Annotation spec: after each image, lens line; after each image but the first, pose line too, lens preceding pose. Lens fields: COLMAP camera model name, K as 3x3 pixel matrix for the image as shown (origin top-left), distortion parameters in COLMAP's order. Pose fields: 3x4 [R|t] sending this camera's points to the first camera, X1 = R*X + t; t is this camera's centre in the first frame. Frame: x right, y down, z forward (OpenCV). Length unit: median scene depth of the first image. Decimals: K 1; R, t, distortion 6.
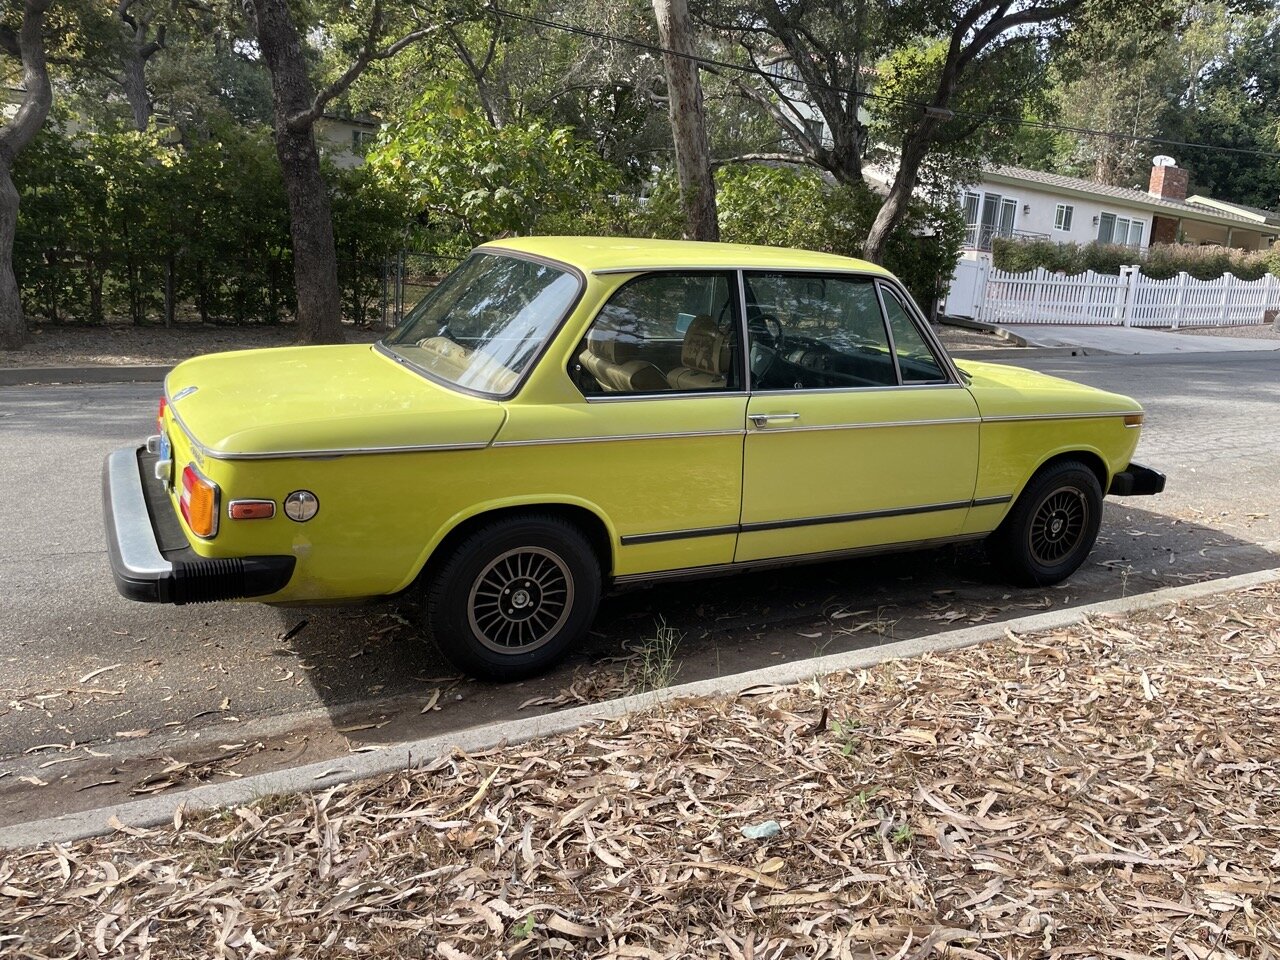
lens RADIAL K [[982.7, 0, 641.4], [0, 982.7, 471.5], [0, 0, 1]] dist [0.049006, -0.068926]
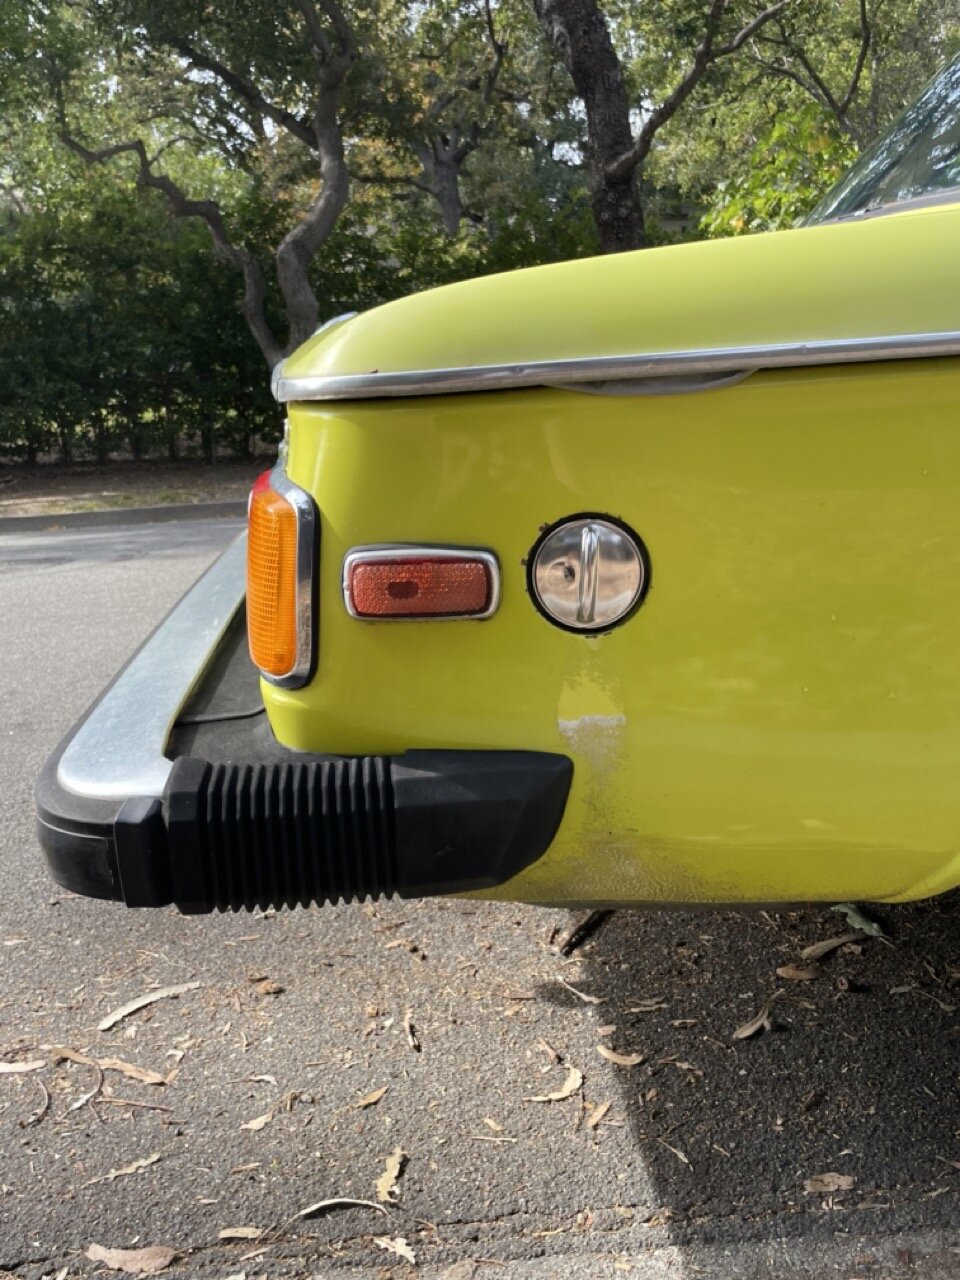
lens RADIAL K [[1138.7, 0, 473.8], [0, 1138.7, 631.5], [0, 0, 1]] dist [0.018266, 0.001250]
pose [[0.895183, 0.000617, -0.445698, -0.185380], [0.001921, 0.999984, 0.005243, 0.038550], [0.445694, -0.005549, 0.895168, 0.559532]]
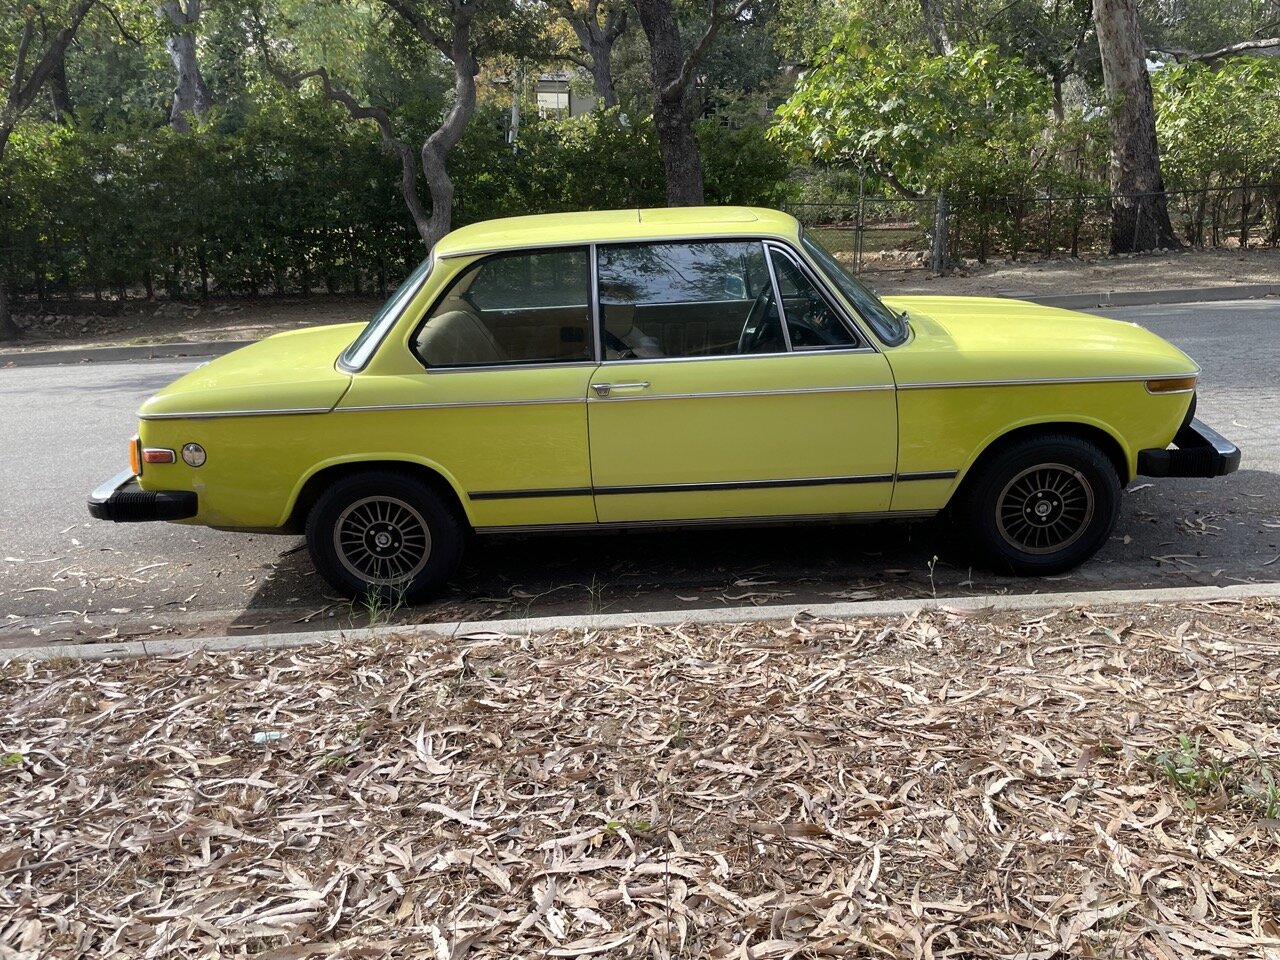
lens RADIAL K [[982.7, 0, 639.9], [0, 982.7, 473.4], [0, 0, 1]] dist [0.049006, -0.068926]
pose [[0.878276, 0.048124, -0.475726, 0.642787], [-0.019720, 0.997721, 0.064522, -0.030059], [0.477747, -0.047287, 0.877224, 0.094802]]
